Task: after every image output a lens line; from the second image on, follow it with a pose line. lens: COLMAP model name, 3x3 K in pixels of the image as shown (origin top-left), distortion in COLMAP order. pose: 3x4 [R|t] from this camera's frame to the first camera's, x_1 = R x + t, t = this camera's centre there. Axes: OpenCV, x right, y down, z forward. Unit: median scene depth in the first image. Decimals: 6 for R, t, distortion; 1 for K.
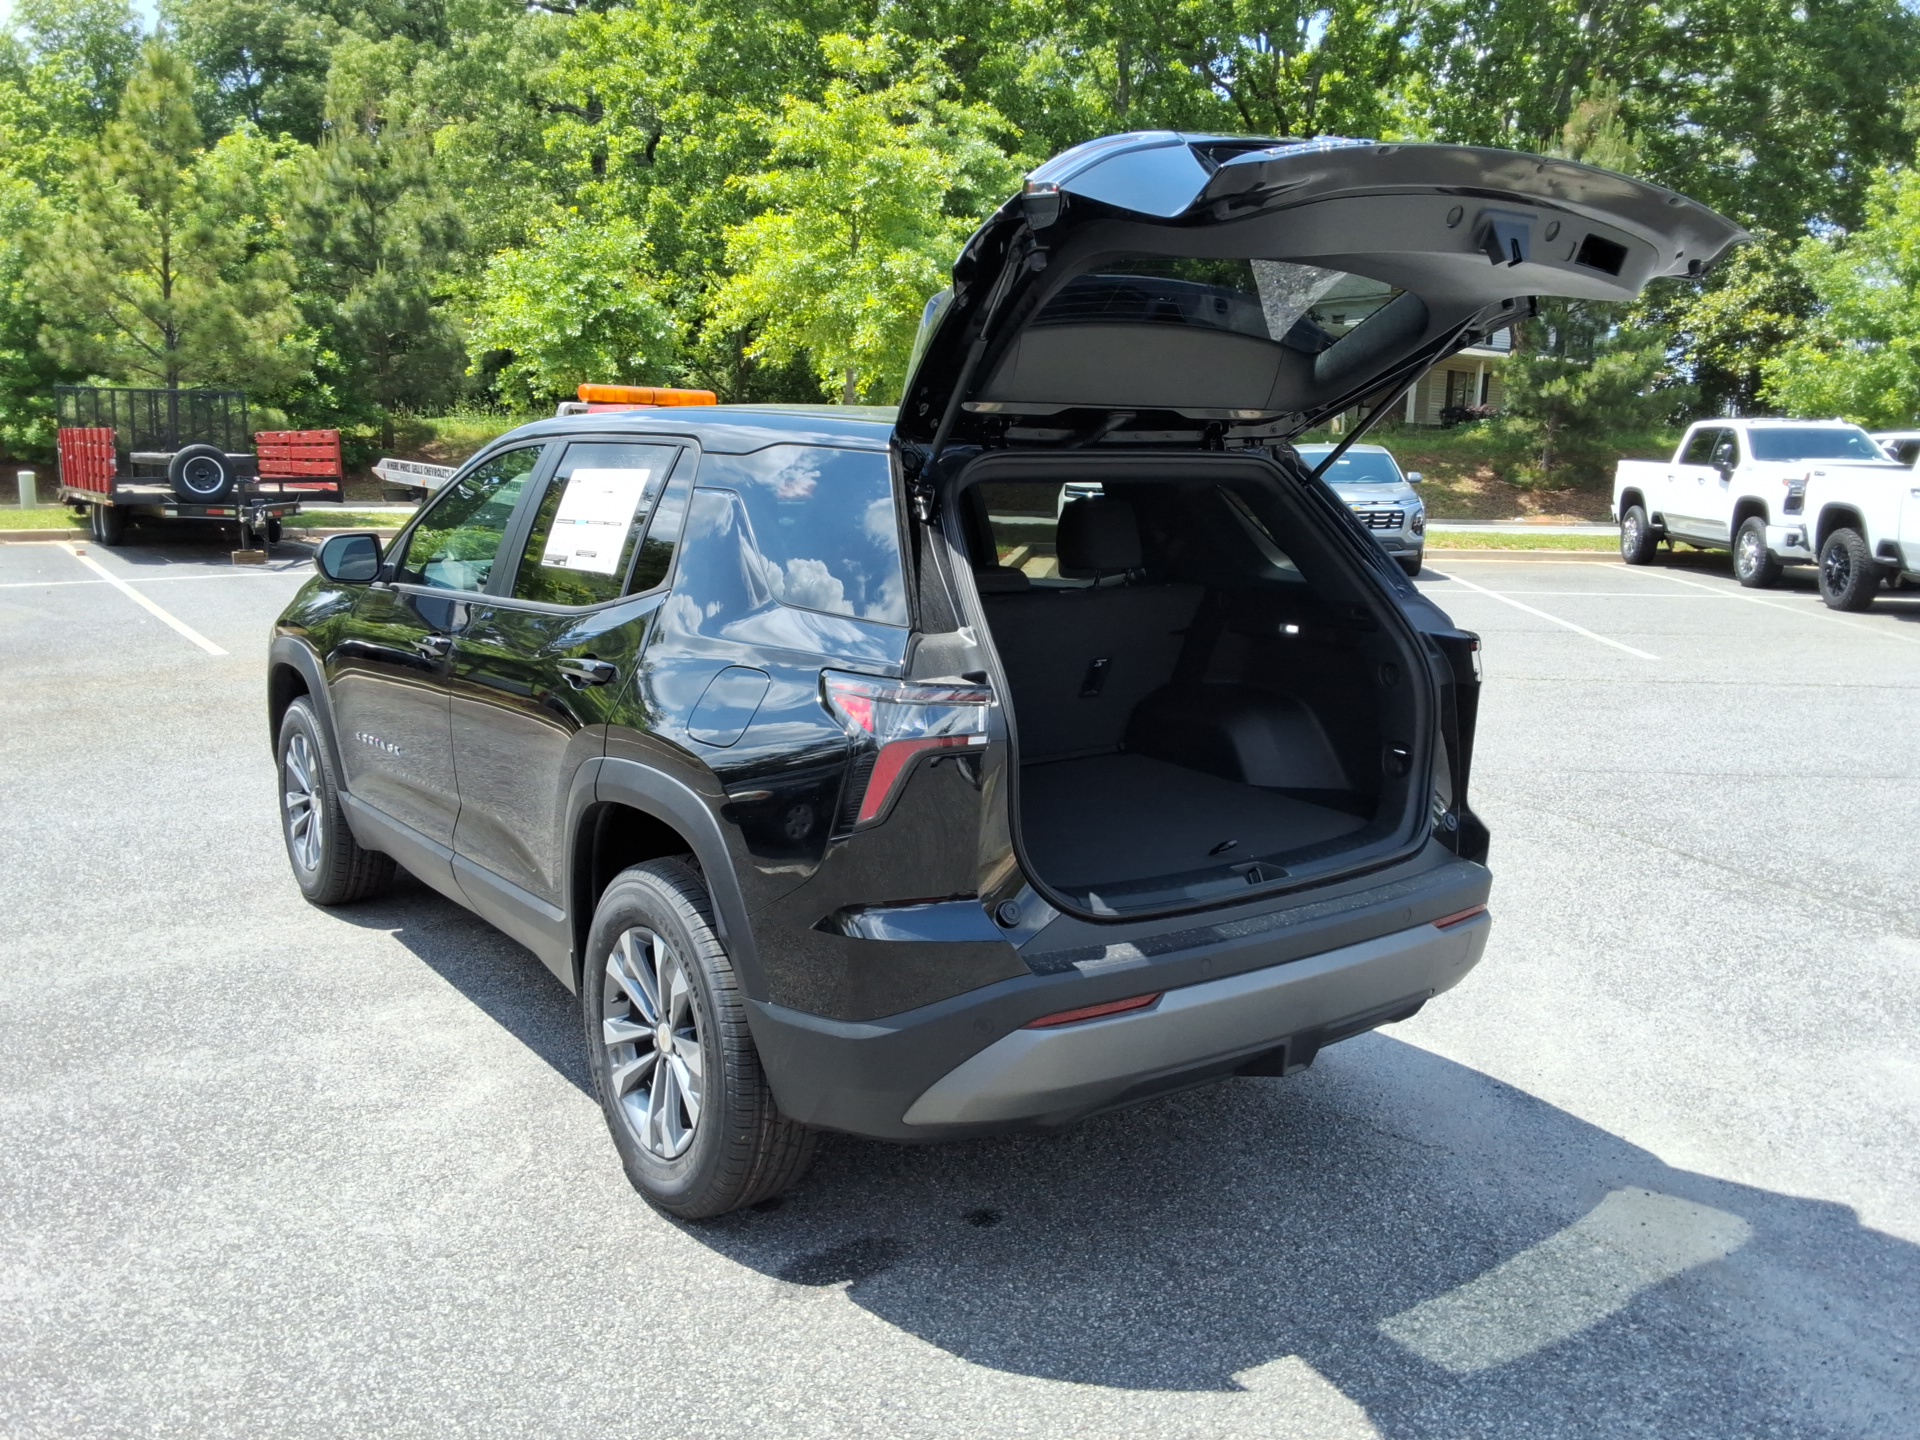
lens RADIAL K [[1572.8, 0, 991.3], [0, 1572.8, 657.1], [0, 0, 1]] dist [0.090314, -0.142386]
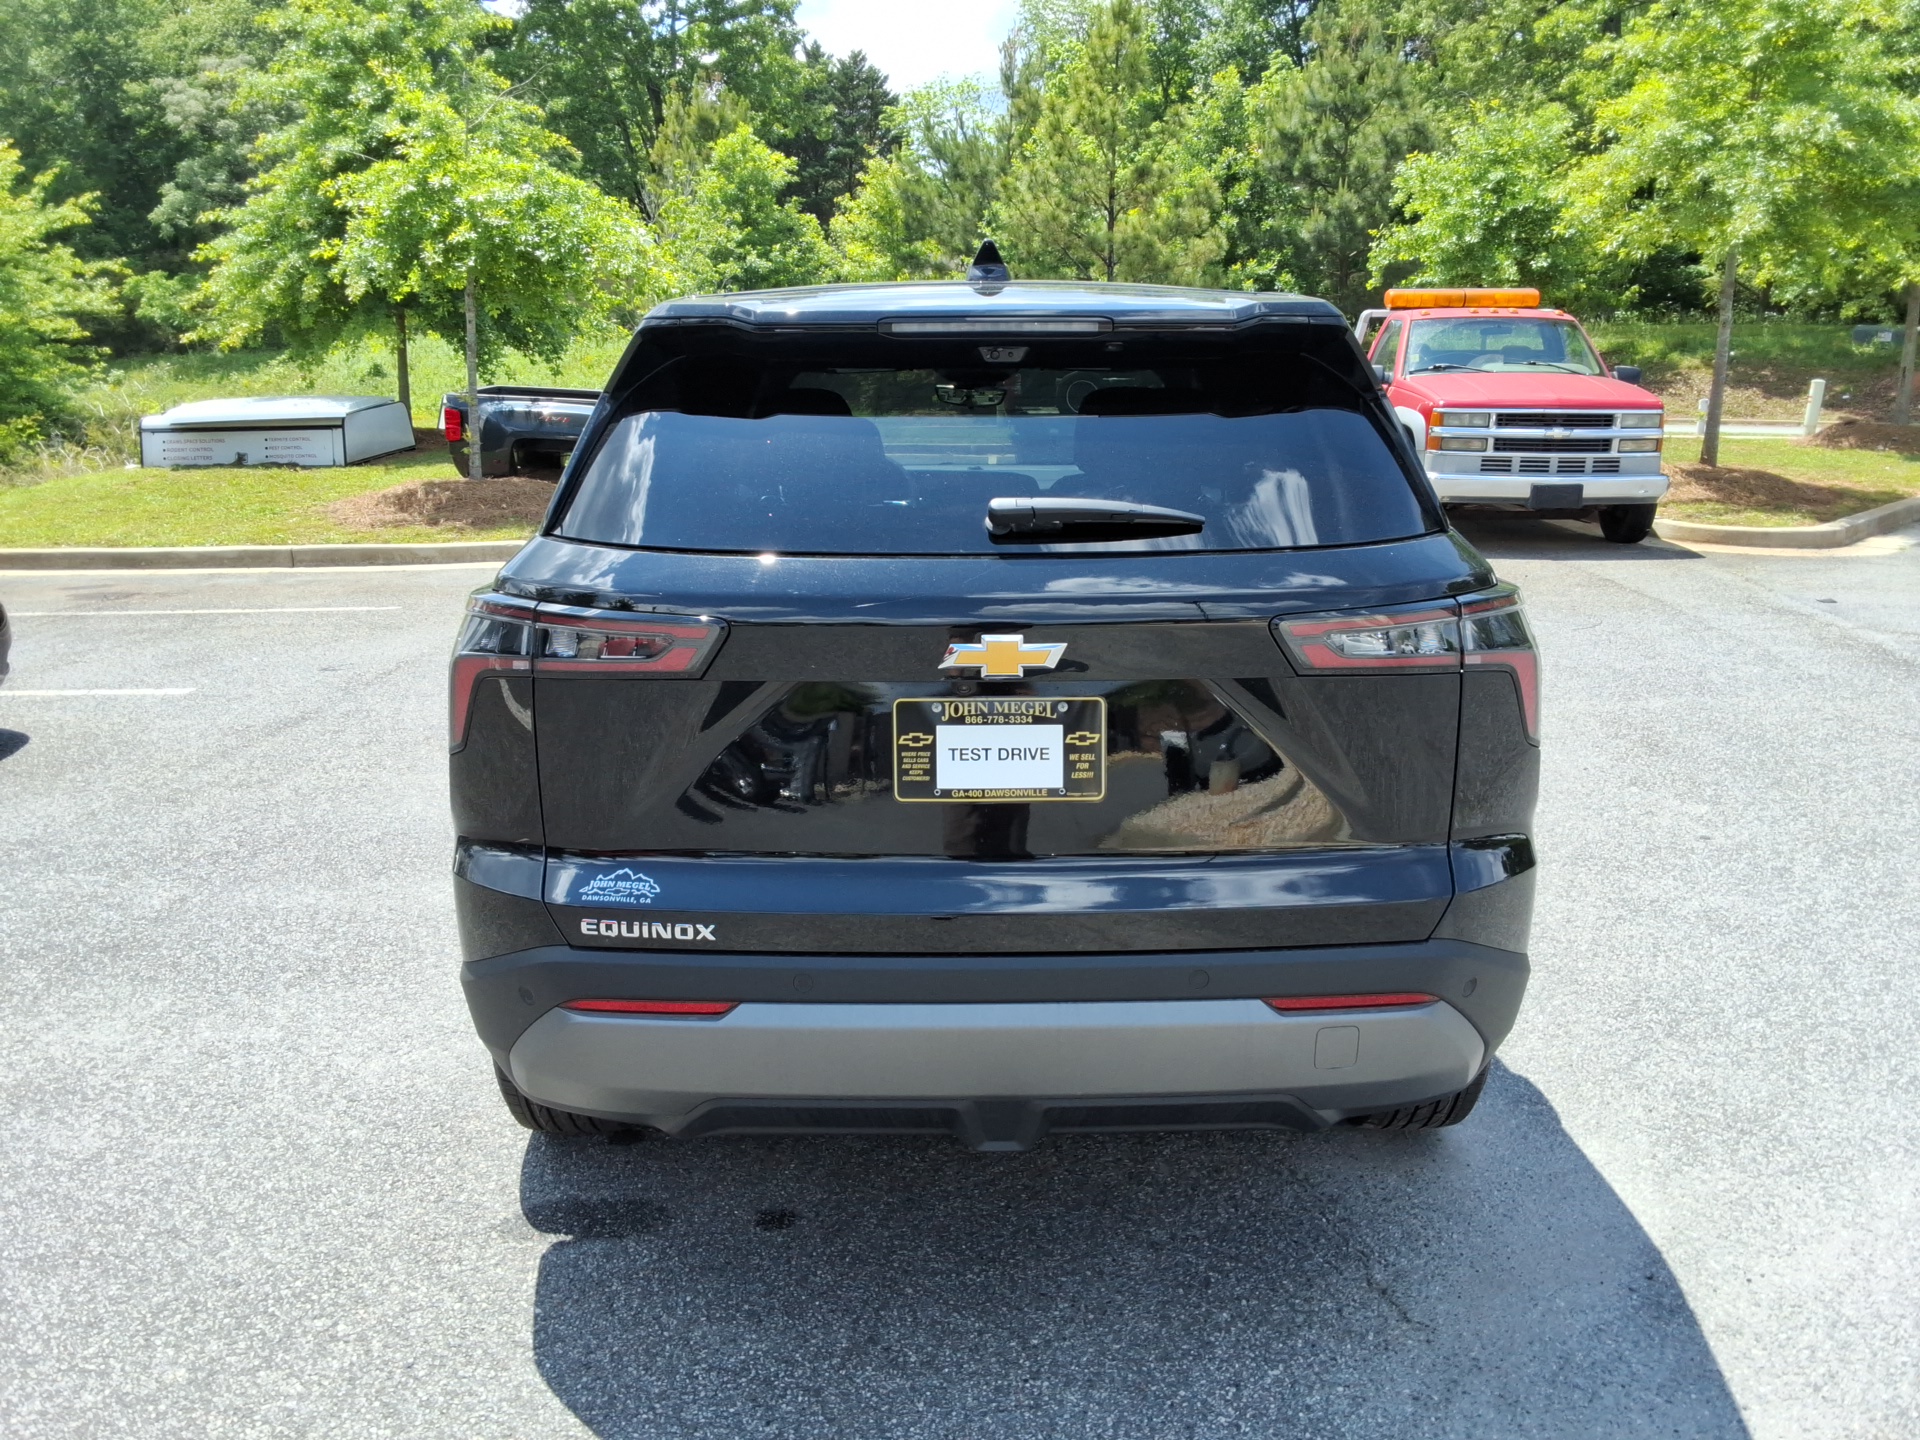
lens RADIAL K [[1572.8, 0, 968.4], [0, 1572.8, 683.6], [0, 0, 1]] dist [0.090314, -0.142386]
pose [[0.804350, 0.102257, -0.585290, 0.106918], [-0.063733, 0.994244, 0.086119, -0.004502], [0.590727, -0.031968, 0.806238, 0.076142]]
